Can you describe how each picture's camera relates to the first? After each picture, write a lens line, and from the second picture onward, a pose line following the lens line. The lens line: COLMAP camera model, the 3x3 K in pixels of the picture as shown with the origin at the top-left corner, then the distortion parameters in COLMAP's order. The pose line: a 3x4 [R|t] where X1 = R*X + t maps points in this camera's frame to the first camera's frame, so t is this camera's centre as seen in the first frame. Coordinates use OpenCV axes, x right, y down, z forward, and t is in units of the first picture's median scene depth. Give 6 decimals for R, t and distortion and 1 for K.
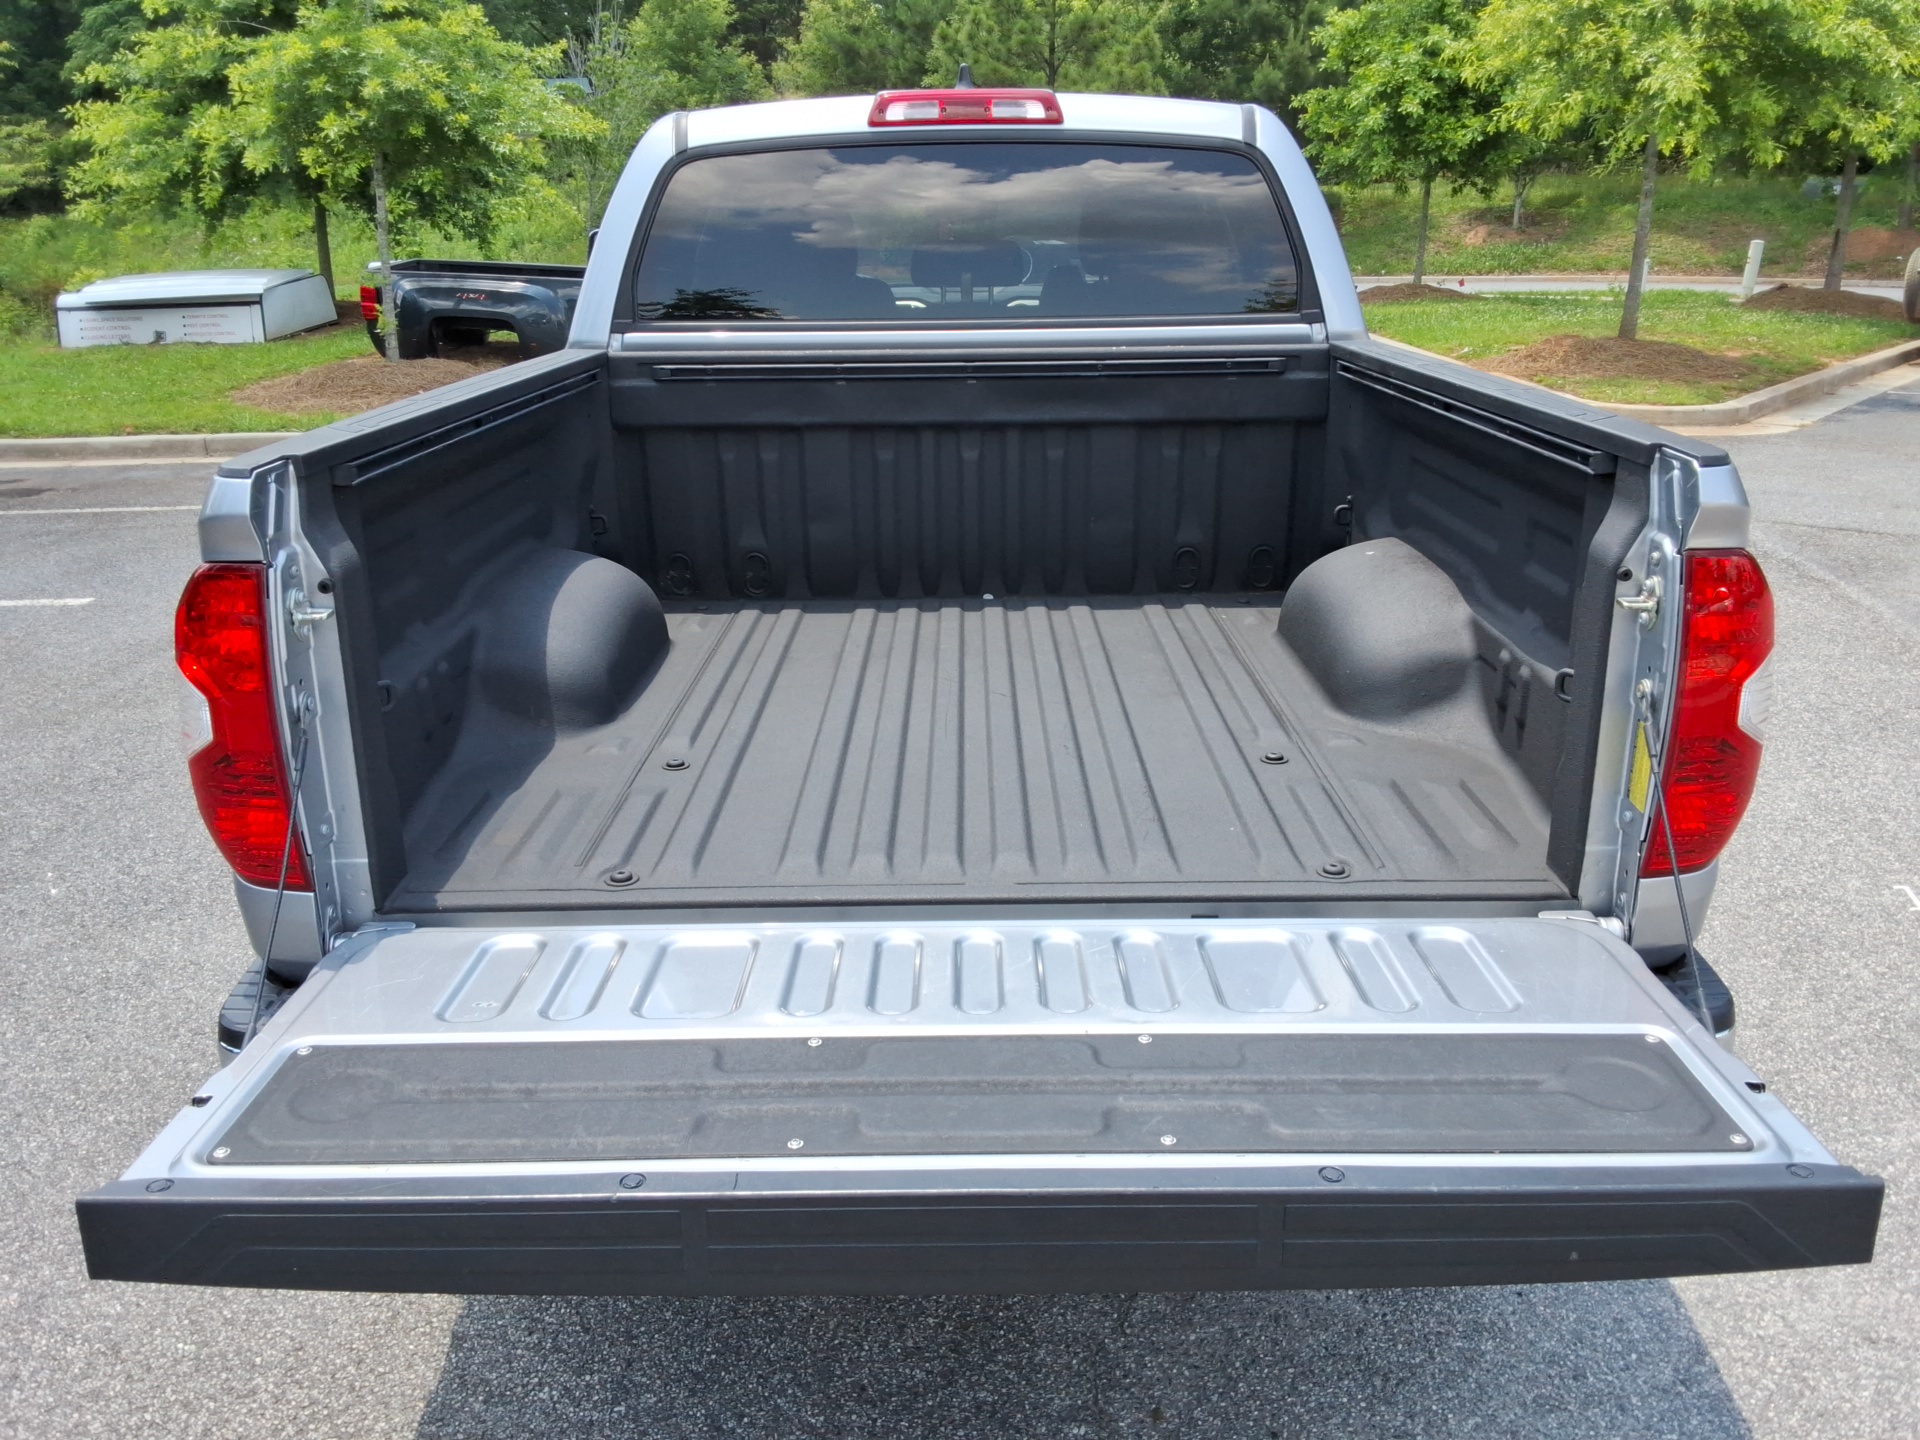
lens RADIAL K [[1546.8, 0, 970.8], [0, 1546.8, 713.7], [0, 0, 1]] dist [0.078079, -0.115179]
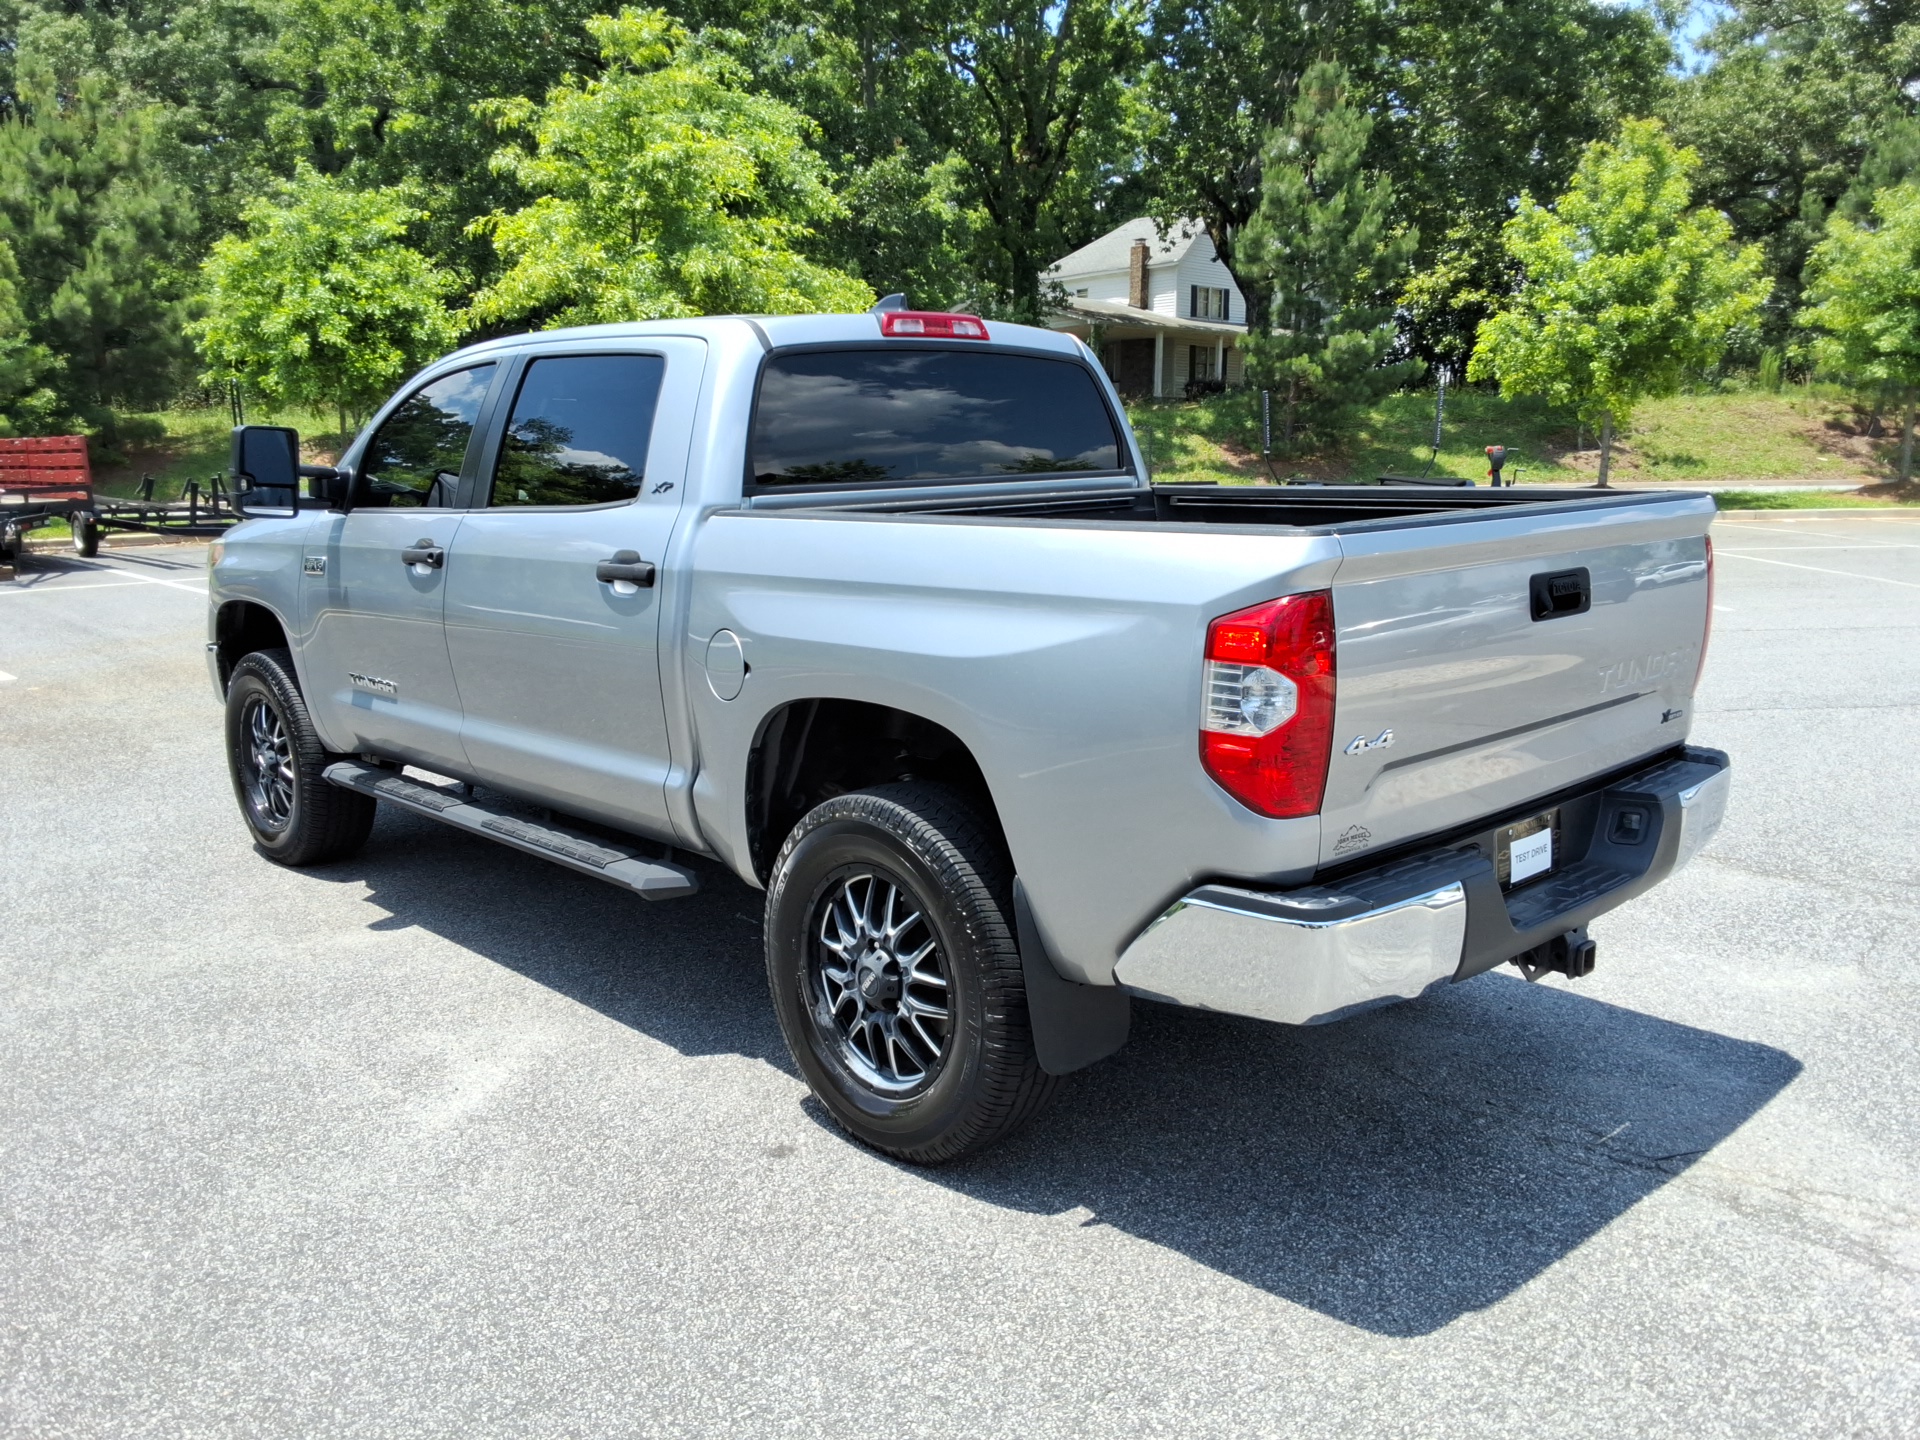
lens RADIAL K [[1539.7, 0, 972.8], [0, 1539.7, 706.4], [0, 0, 1]] dist [0.111113, -0.170309]
pose [[0.719321, -0.123167, 0.683672, -0.420963], [0.219919, 0.973913, -0.055931, 0.006000], [-0.658948, 0.190585, 0.727643, 0.032049]]
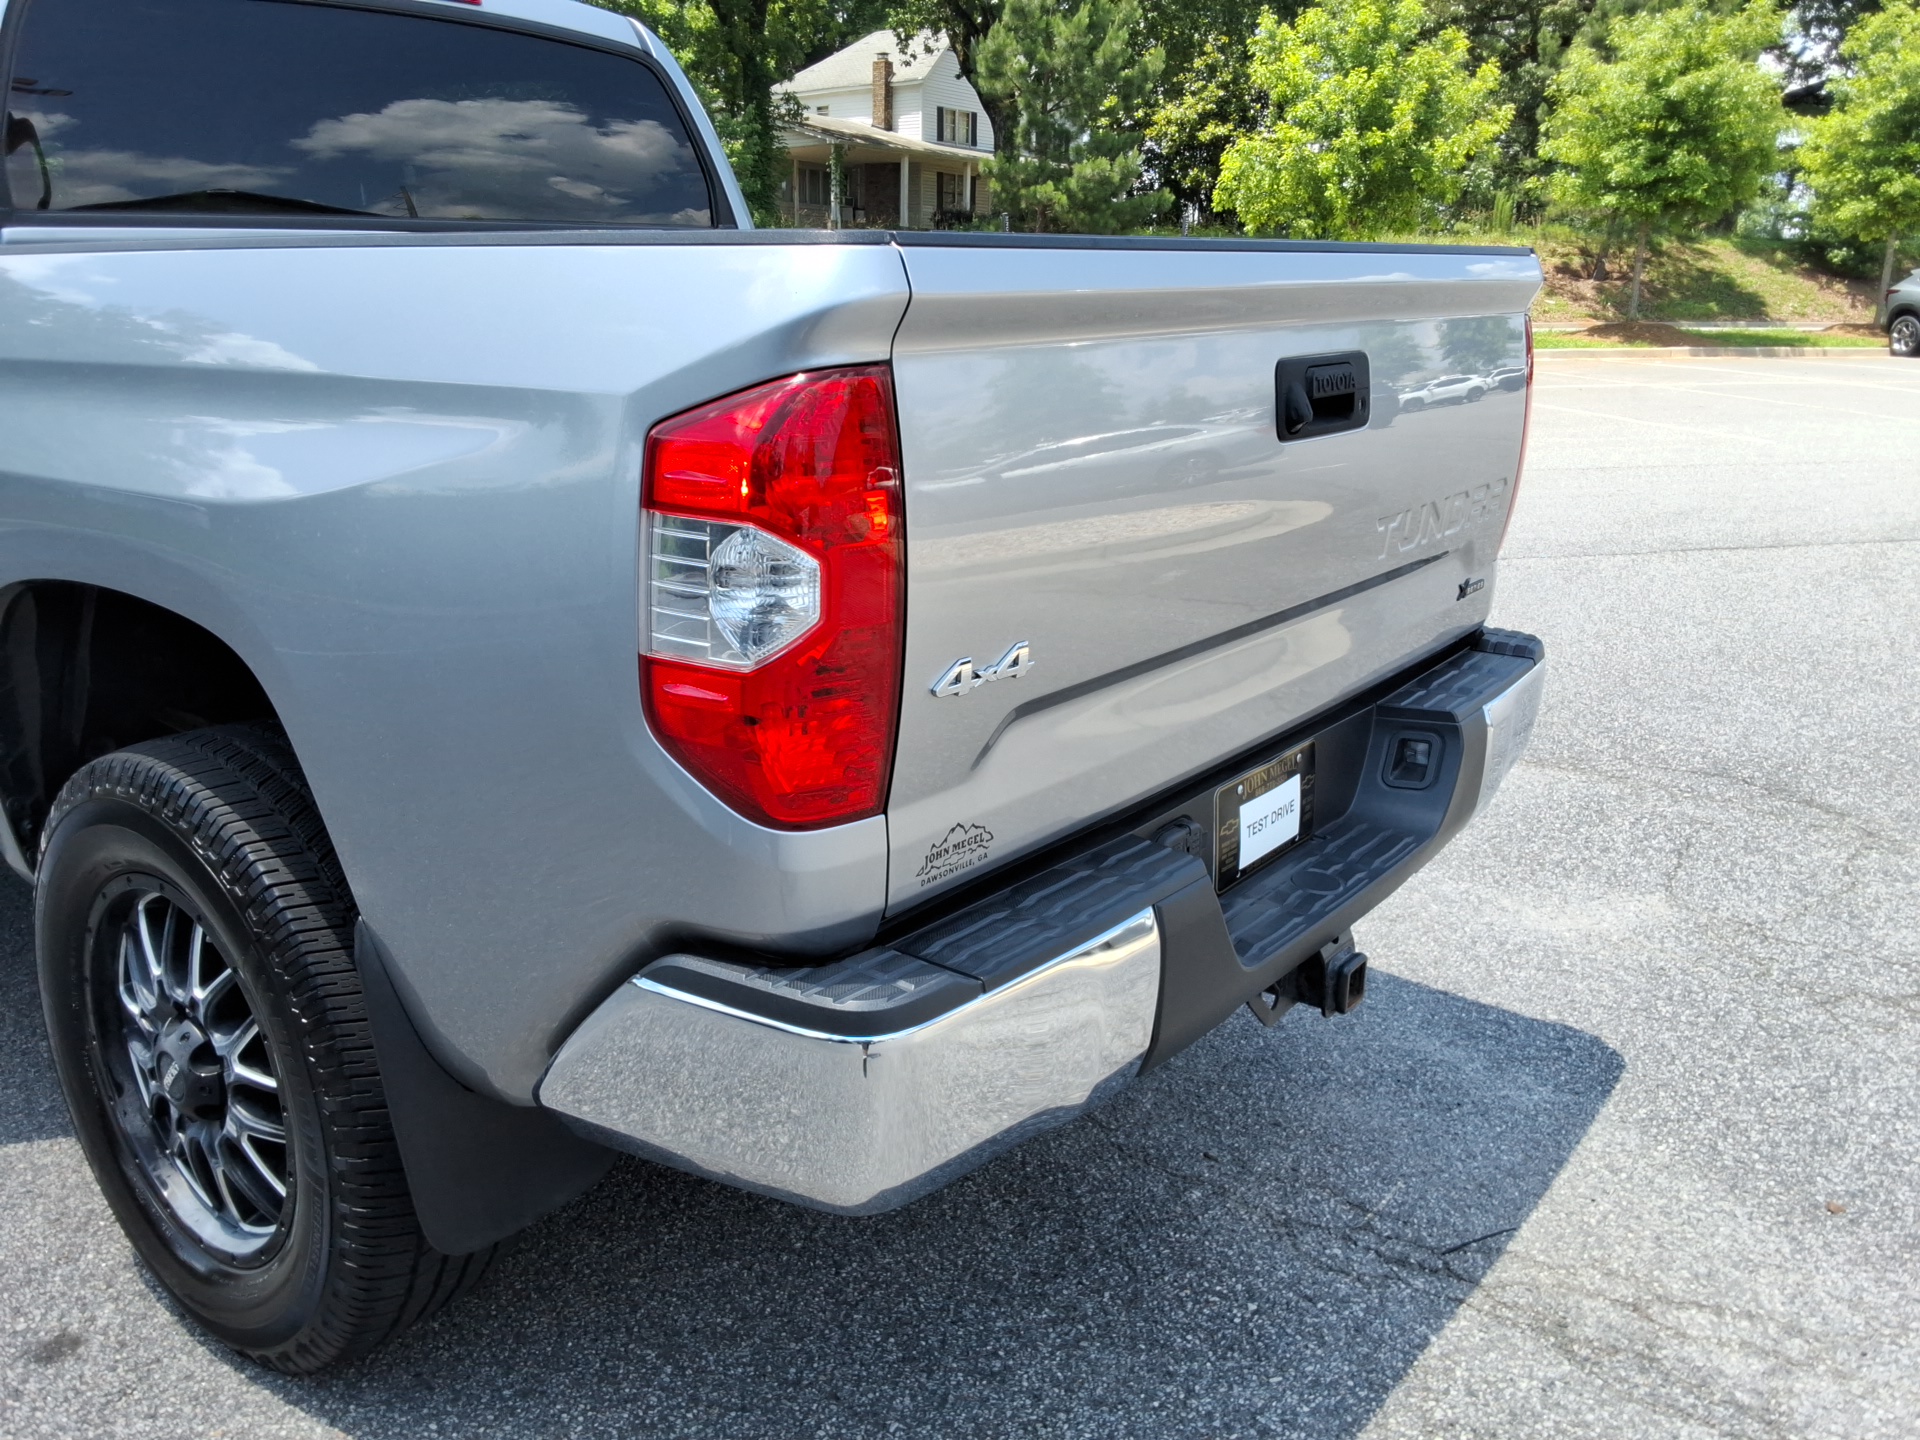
lens RADIAL K [[1539.7, 0, 972.8], [0, 1539.7, 706.4], [0, 0, 1]] dist [0.111113, -0.170309]
pose [[0.604616, -0.206006, 0.769416, -0.245633], [0.235322, 0.969055, 0.074539, 0.004433], [-0.760962, 0.135993, 0.634384, 0.122373]]
